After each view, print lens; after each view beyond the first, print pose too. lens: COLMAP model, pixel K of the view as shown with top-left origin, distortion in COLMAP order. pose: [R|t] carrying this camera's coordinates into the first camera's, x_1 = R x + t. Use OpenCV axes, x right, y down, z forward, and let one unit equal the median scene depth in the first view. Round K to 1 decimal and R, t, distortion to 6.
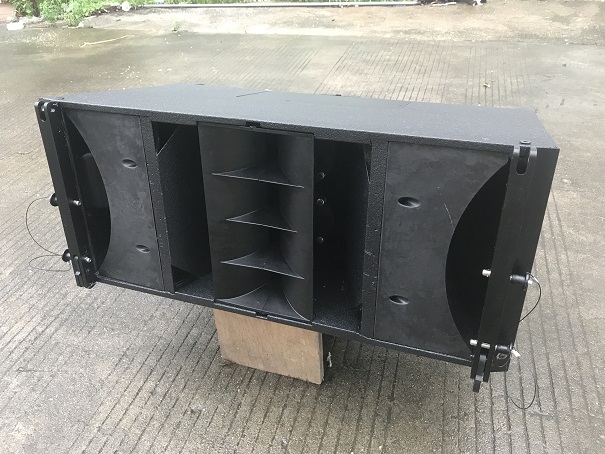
lens RADIAL K [[544.9, 0, 302.5], [0, 544.9, 227.0], [0, 0, 1]] dist [0.038448, -0.012044]
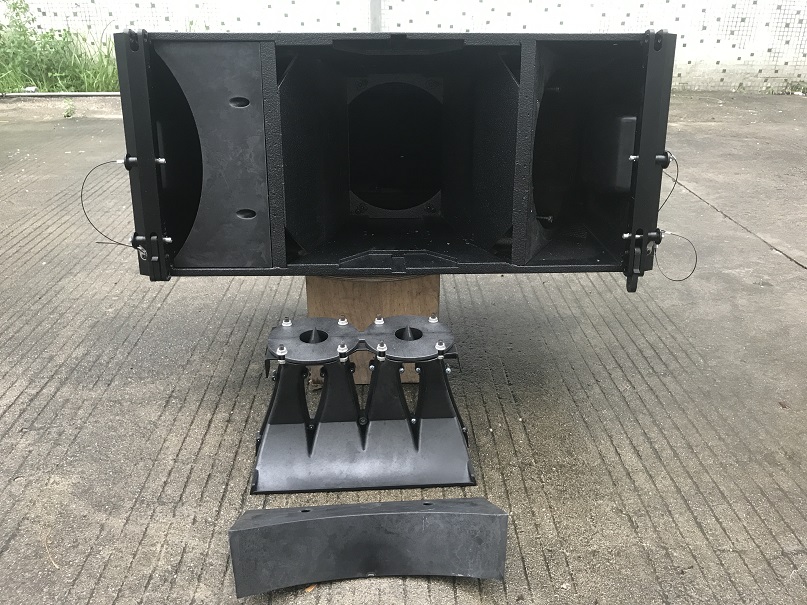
lens RADIAL K [[726.8, 0, 403.5], [0, 726.8, 302.5], [0, 0, 1]] dist [0.038448, -0.012044]
pose [[0.952918, -0.060489, 0.297135, -0.335909], [0.111772, 0.980970, -0.158758, 0.328980], [-0.281877, 0.184494, 0.941545, -0.109990]]
